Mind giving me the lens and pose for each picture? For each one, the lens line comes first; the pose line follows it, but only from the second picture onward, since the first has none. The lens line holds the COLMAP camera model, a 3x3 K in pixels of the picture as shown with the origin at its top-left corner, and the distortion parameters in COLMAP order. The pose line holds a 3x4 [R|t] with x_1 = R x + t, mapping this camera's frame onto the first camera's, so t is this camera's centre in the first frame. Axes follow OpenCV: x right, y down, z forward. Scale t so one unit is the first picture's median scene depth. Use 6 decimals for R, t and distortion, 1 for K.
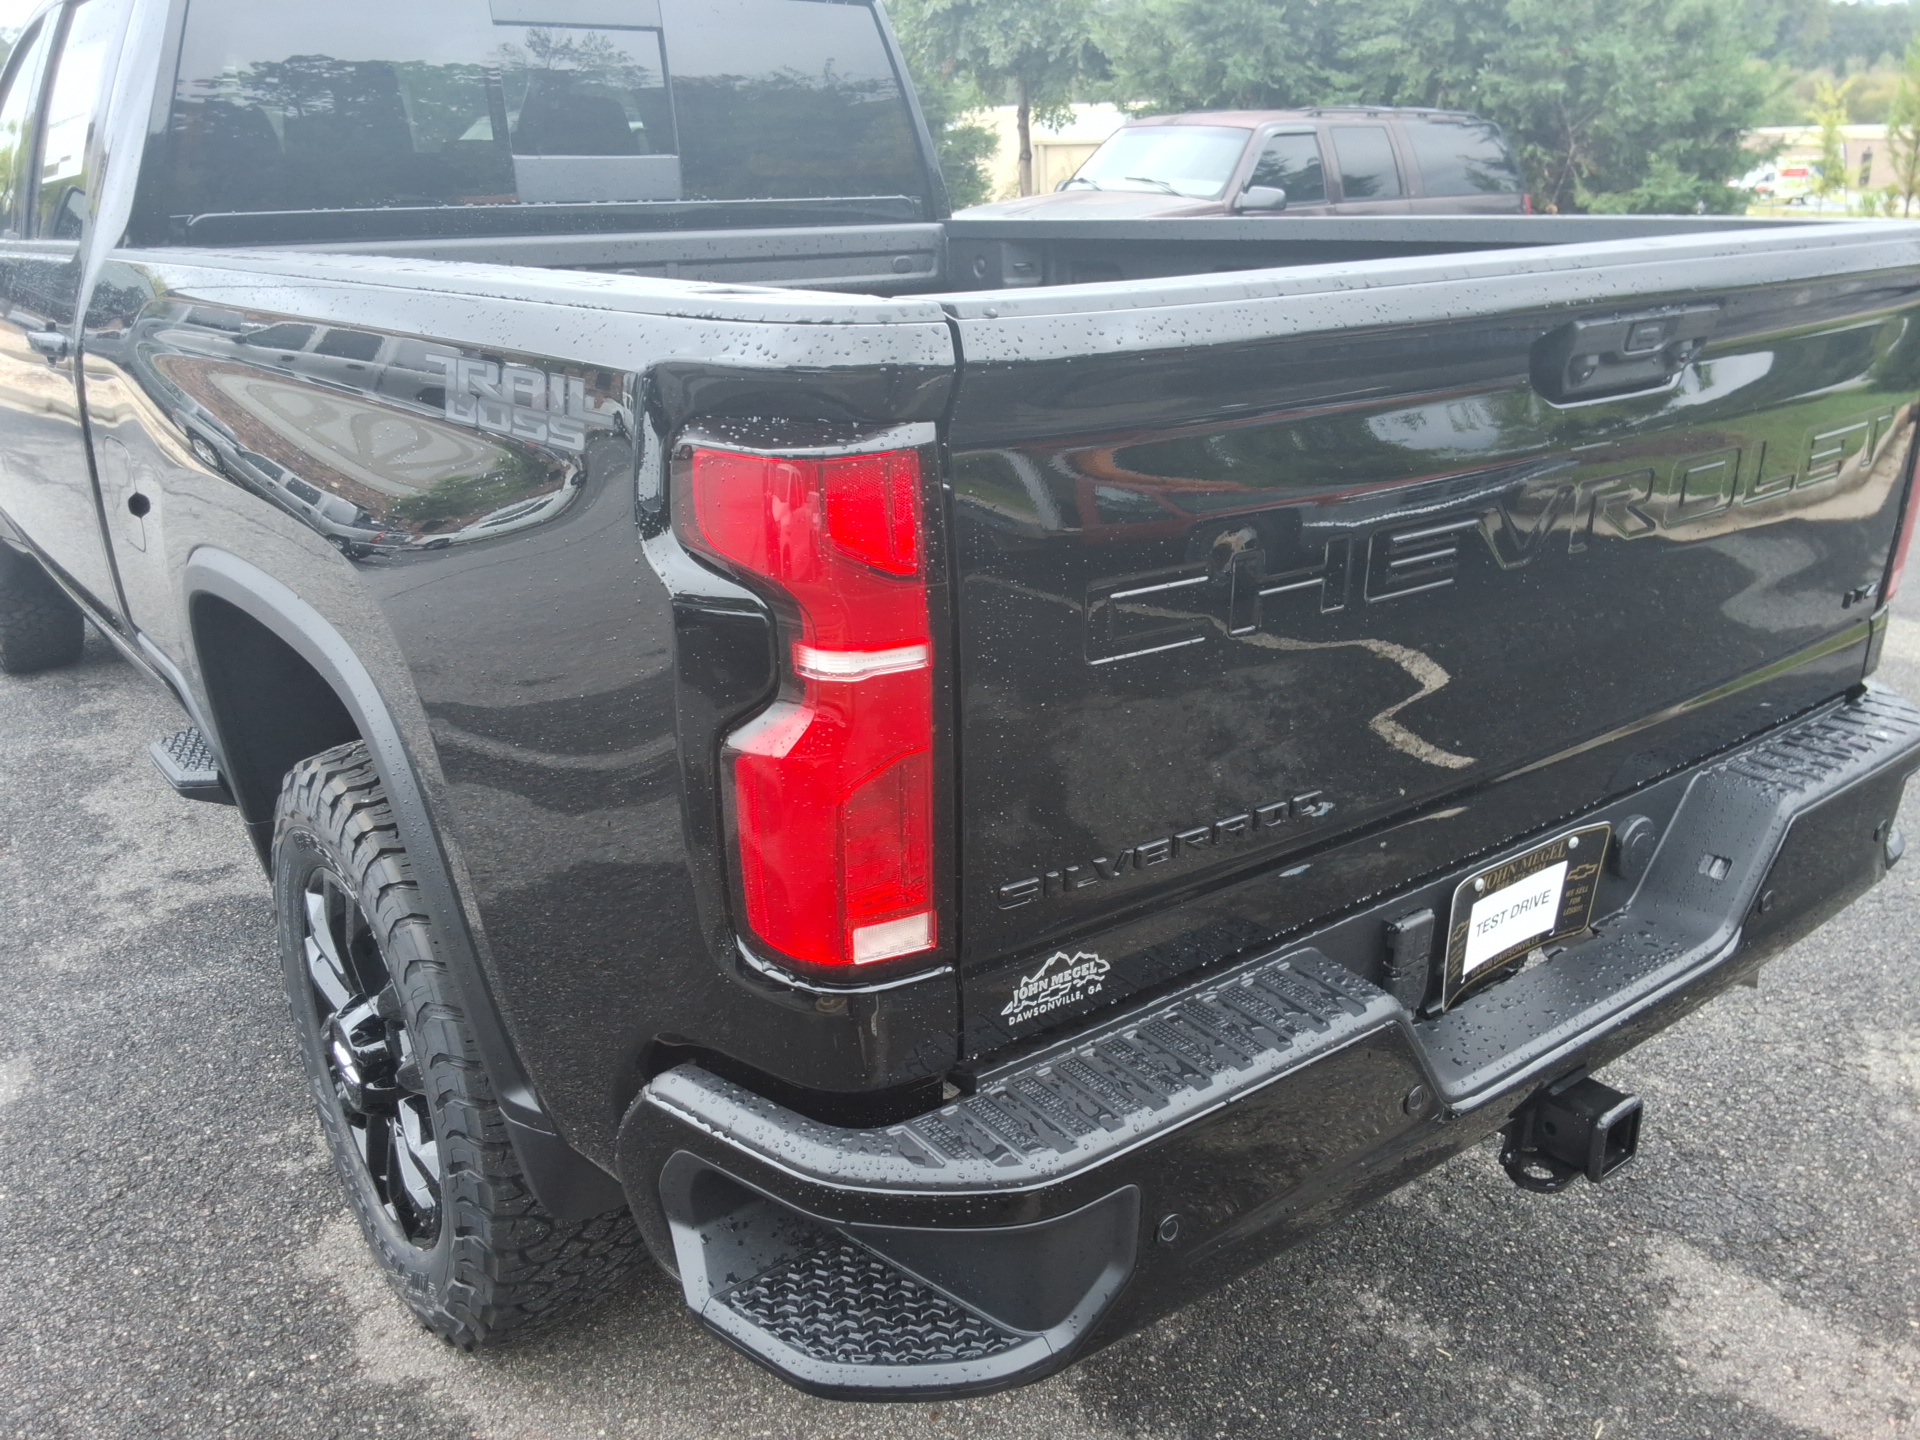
lens RADIAL K [[1548.8, 0, 966.0], [0, 1548.8, 737.0], [0, 0, 1]] dist [0.134122, -0.222119]
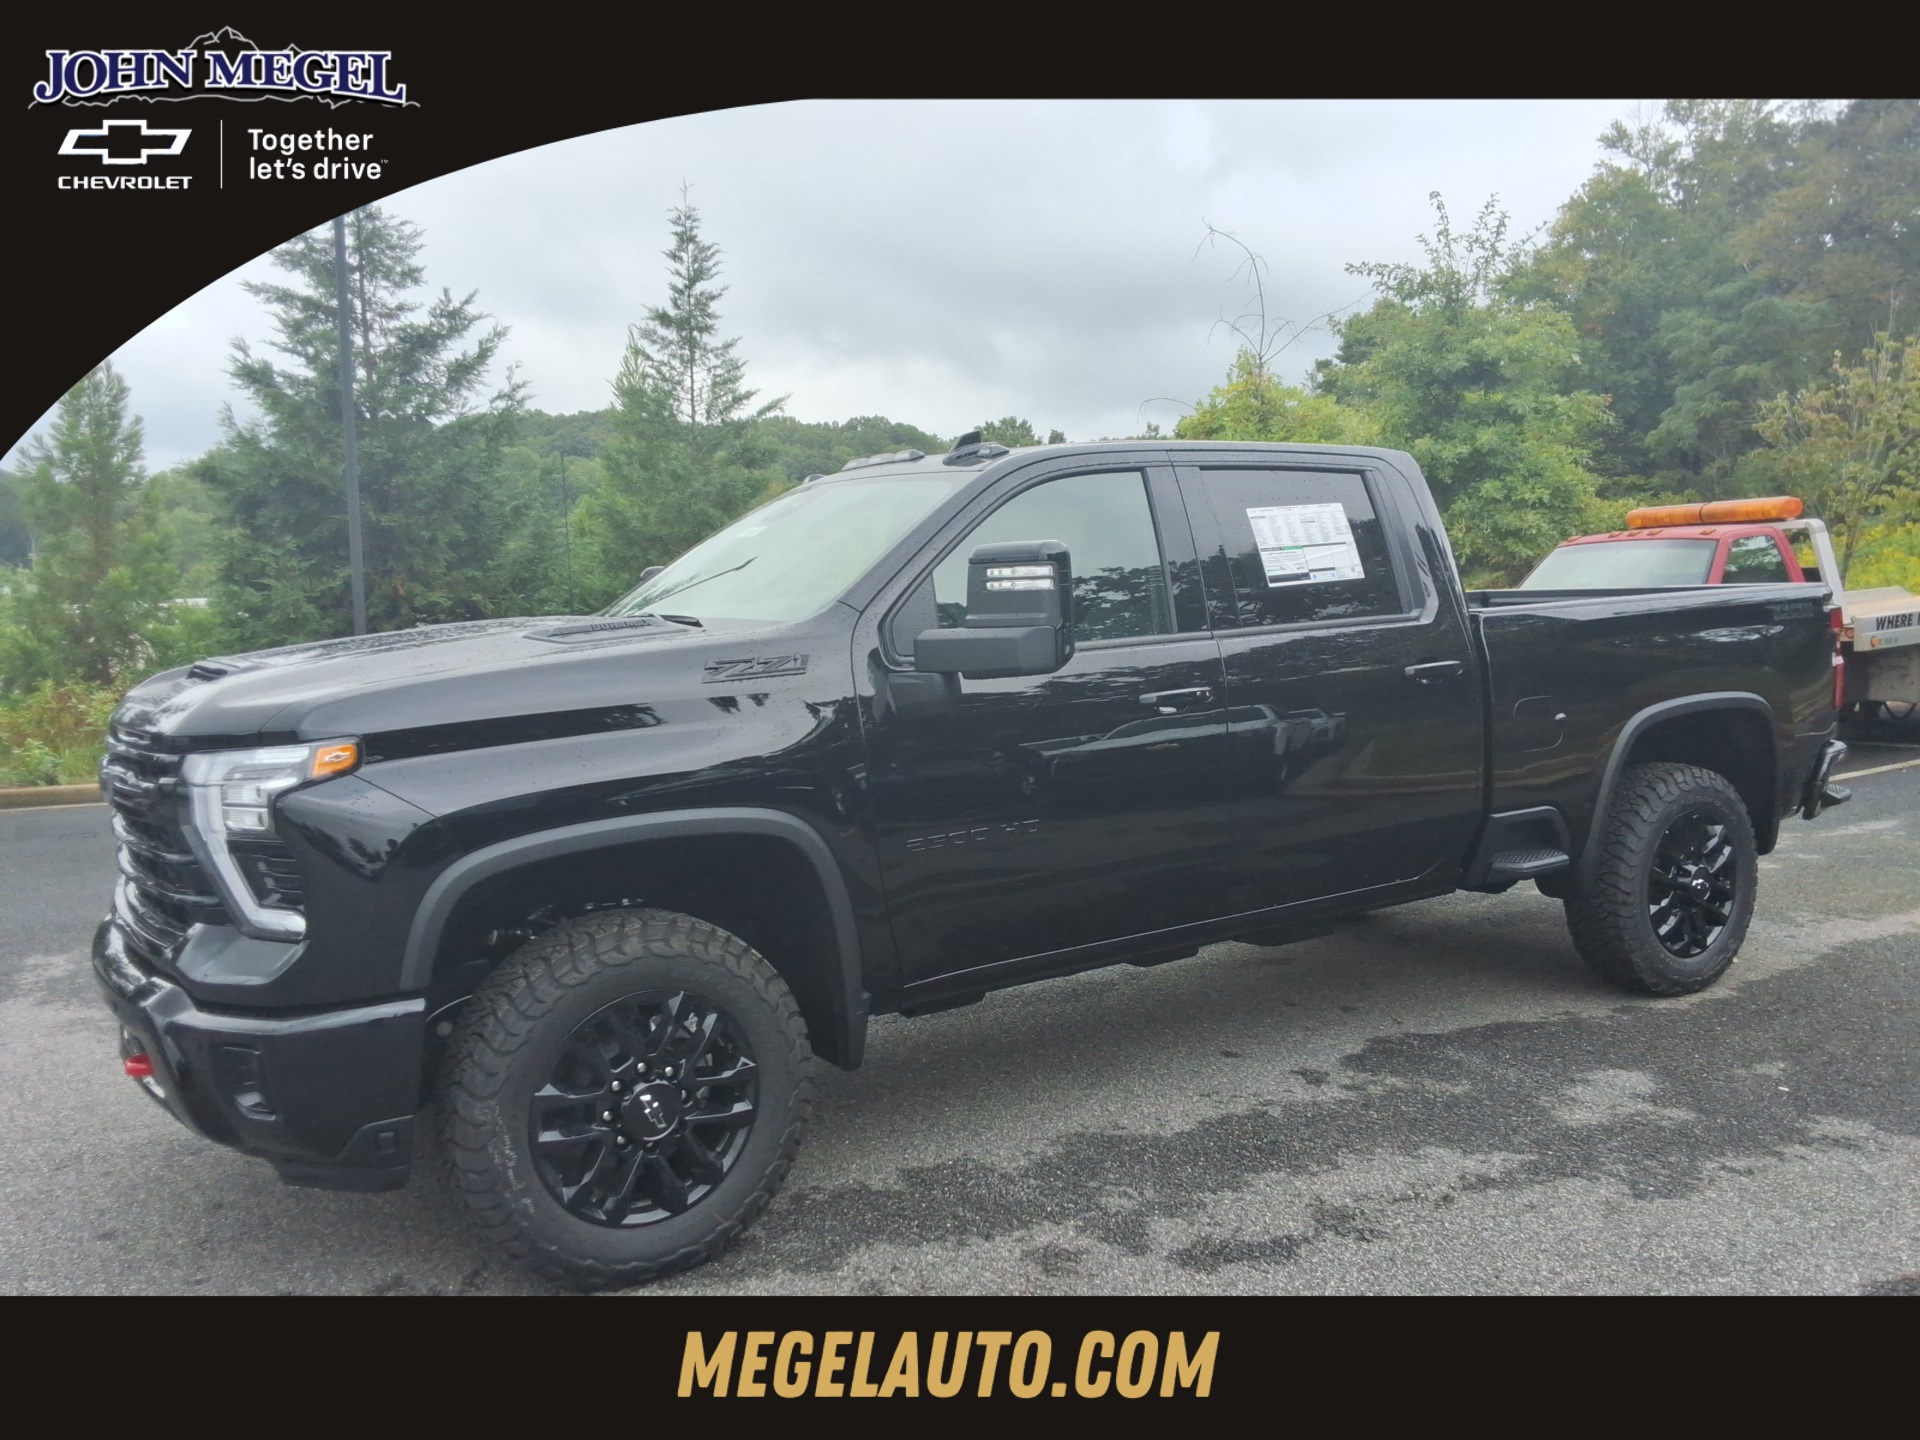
lens RADIAL K [[1548.8, 0, 966.0], [0, 1548.8, 737.0], [0, 0, 1]] dist [0.134122, -0.222119]
pose [[0.069553, -0.083228, 0.994100, -1.650922], [0.370752, 0.927292, 0.051695, -0.326958], [-0.926124, 0.364969, 0.095353, 0.955894]]
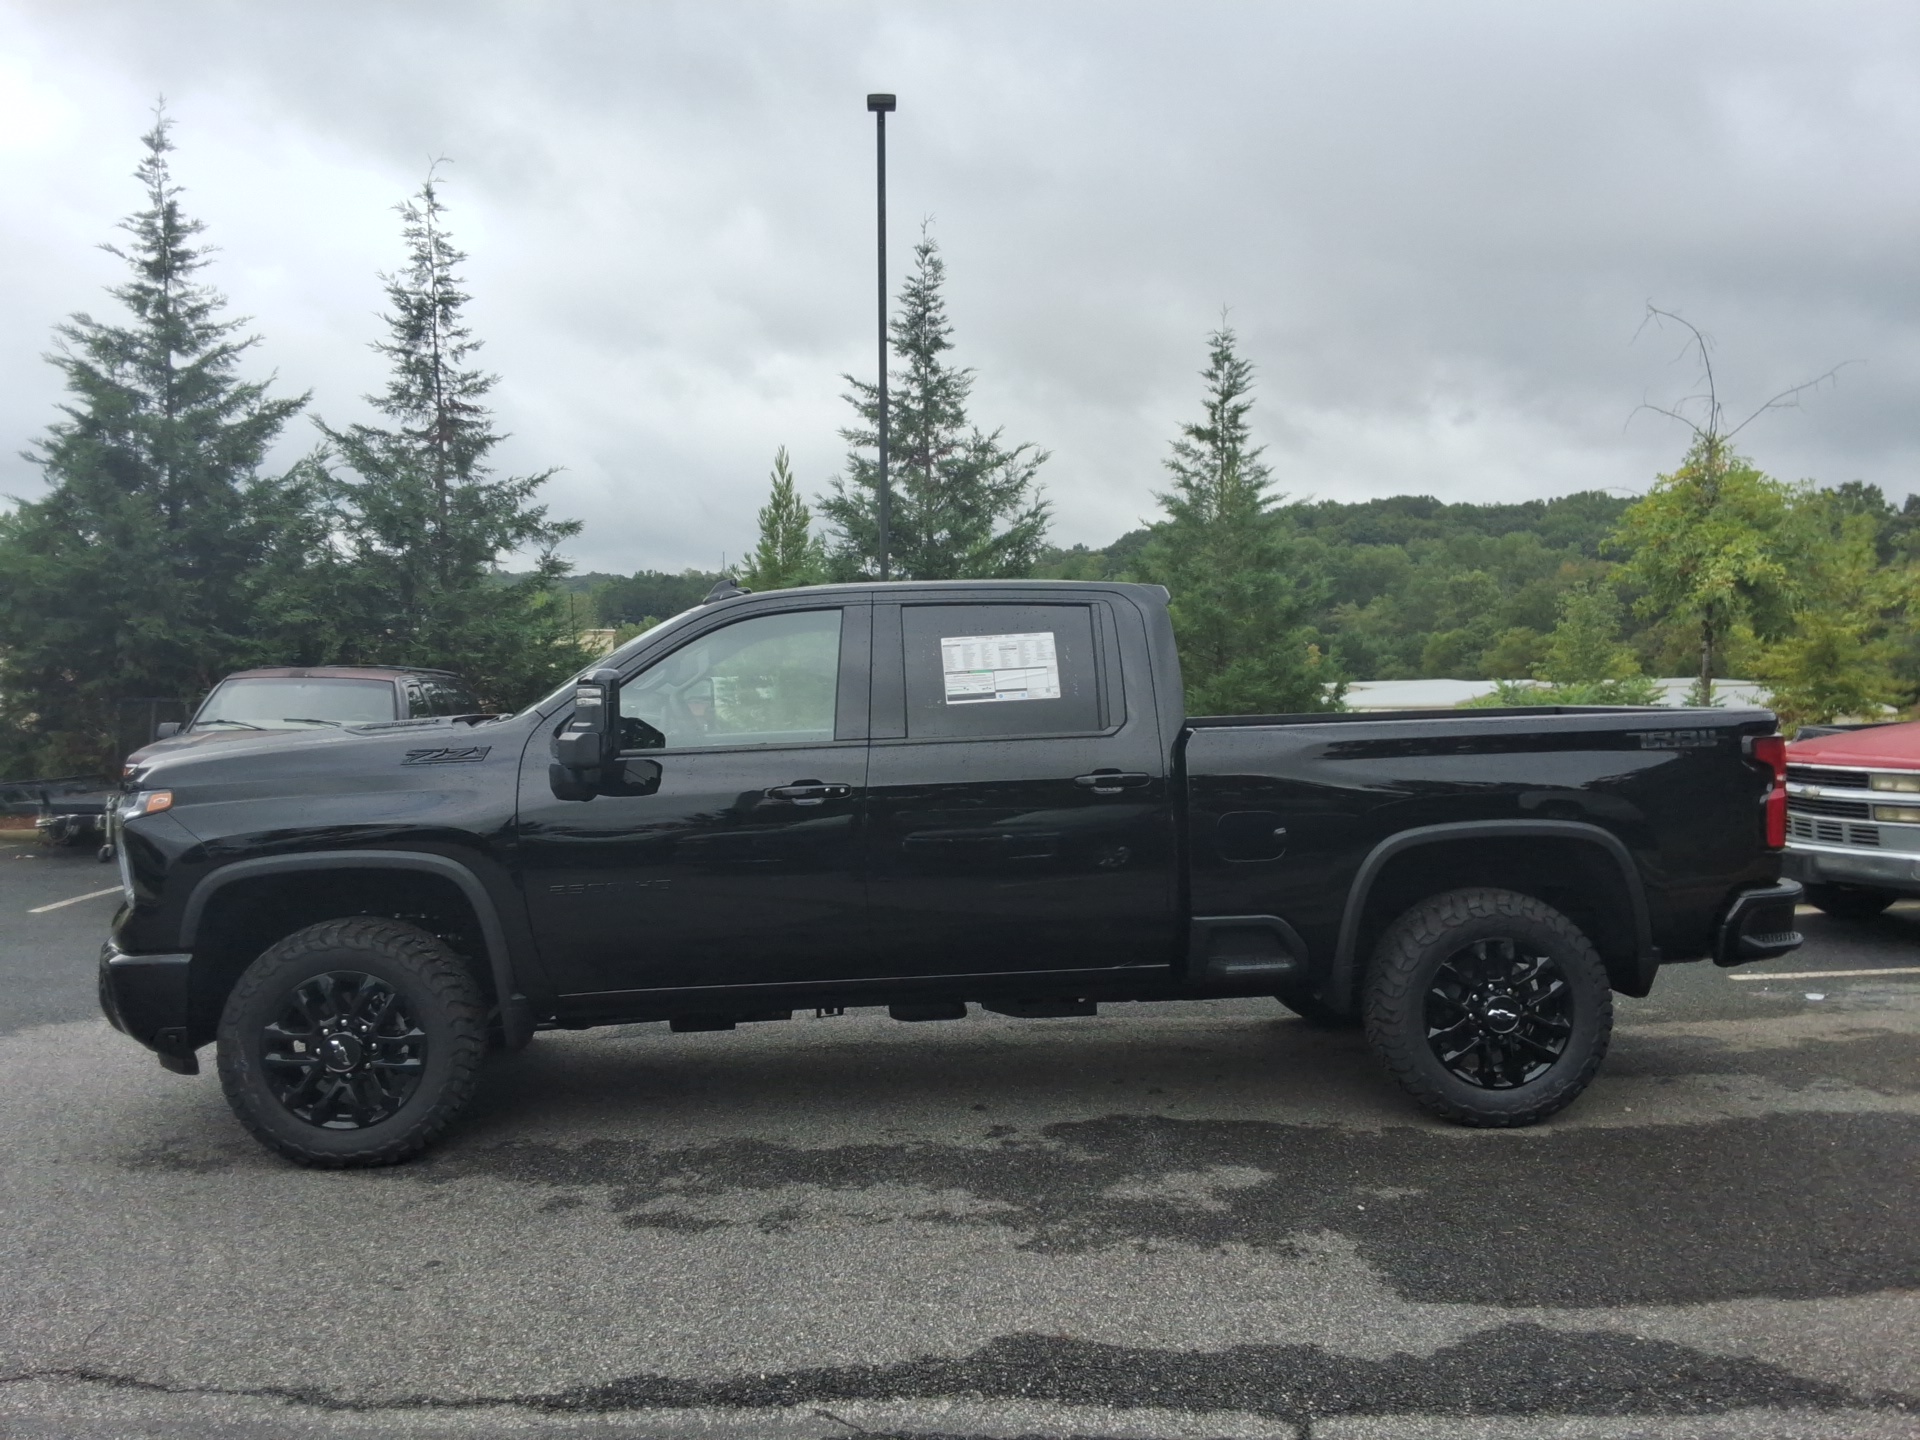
lens RADIAL K [[1555.1, 0, 973.9], [0, 1555.1, 737.9], [0, 0, 1]] dist [0.133404, -0.201841]
pose [[0.545552, -0.020217, 0.837833, -1.616378], [0.295815, 0.940008, -0.169936, -0.018886], [-0.784134, 0.340553, 0.518804, 0.096793]]
